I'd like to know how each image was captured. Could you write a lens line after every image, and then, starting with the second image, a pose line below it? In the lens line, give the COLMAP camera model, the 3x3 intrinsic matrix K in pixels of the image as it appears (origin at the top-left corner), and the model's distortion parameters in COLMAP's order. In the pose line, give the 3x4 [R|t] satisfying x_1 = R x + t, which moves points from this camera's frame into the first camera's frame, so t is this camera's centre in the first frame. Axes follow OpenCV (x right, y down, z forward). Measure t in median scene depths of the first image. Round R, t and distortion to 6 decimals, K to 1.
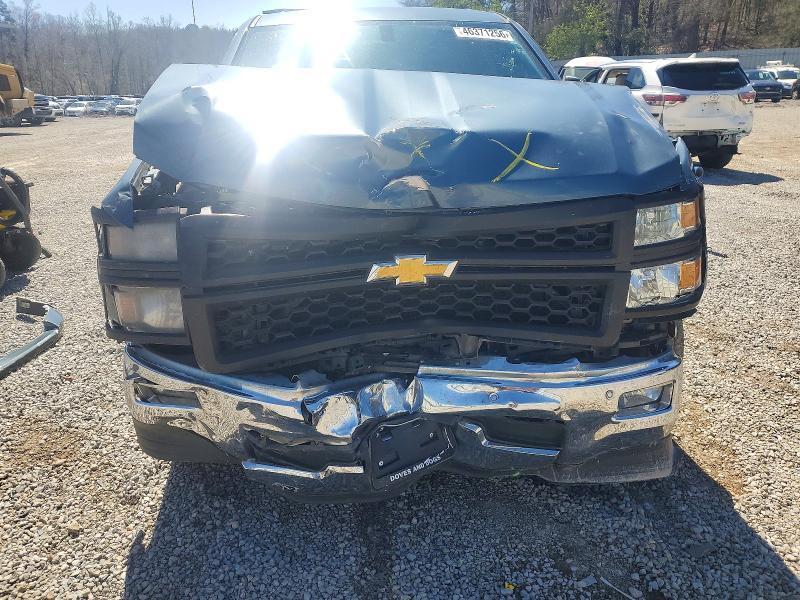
lens RADIAL K [[639.2, 0, 413.0], [0, 639.2, 297.0], [0, 0, 1]] dist [-0.000670, 0.035524]
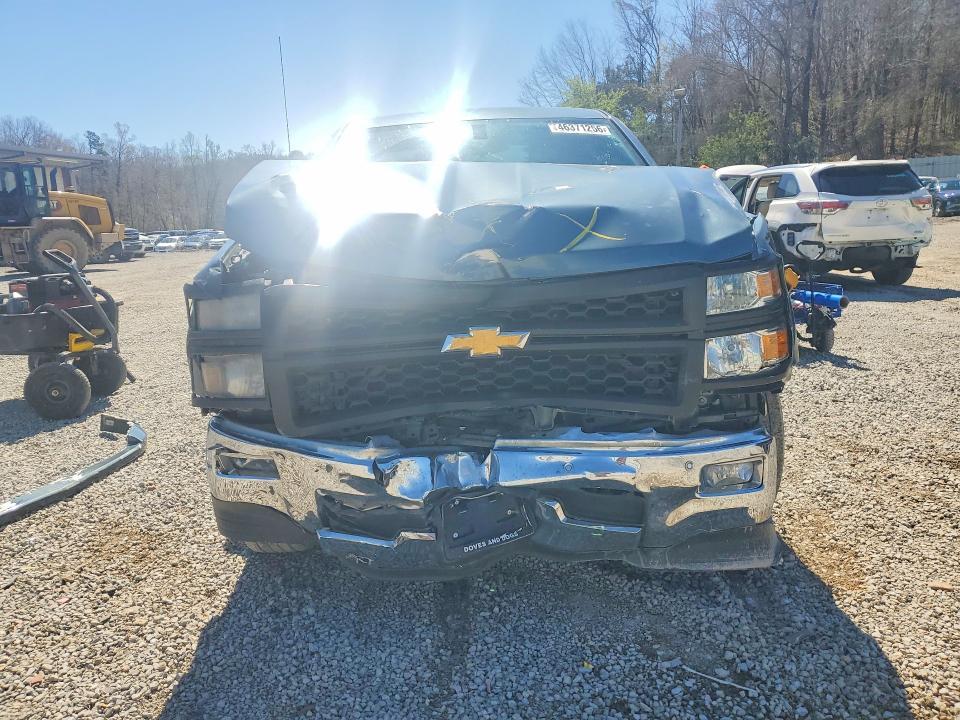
lens RADIAL K [[767.0, 0, 495.6], [0, 767.0, 356.3], [0, 0, 1]] dist [-0.000670, 0.035524]
pose [[0.997501, -0.016174, -0.068782, 0.093473], [0.007068, 0.991406, -0.130628, 0.135477], [0.070303, 0.129816, 0.989043, -0.196022]]
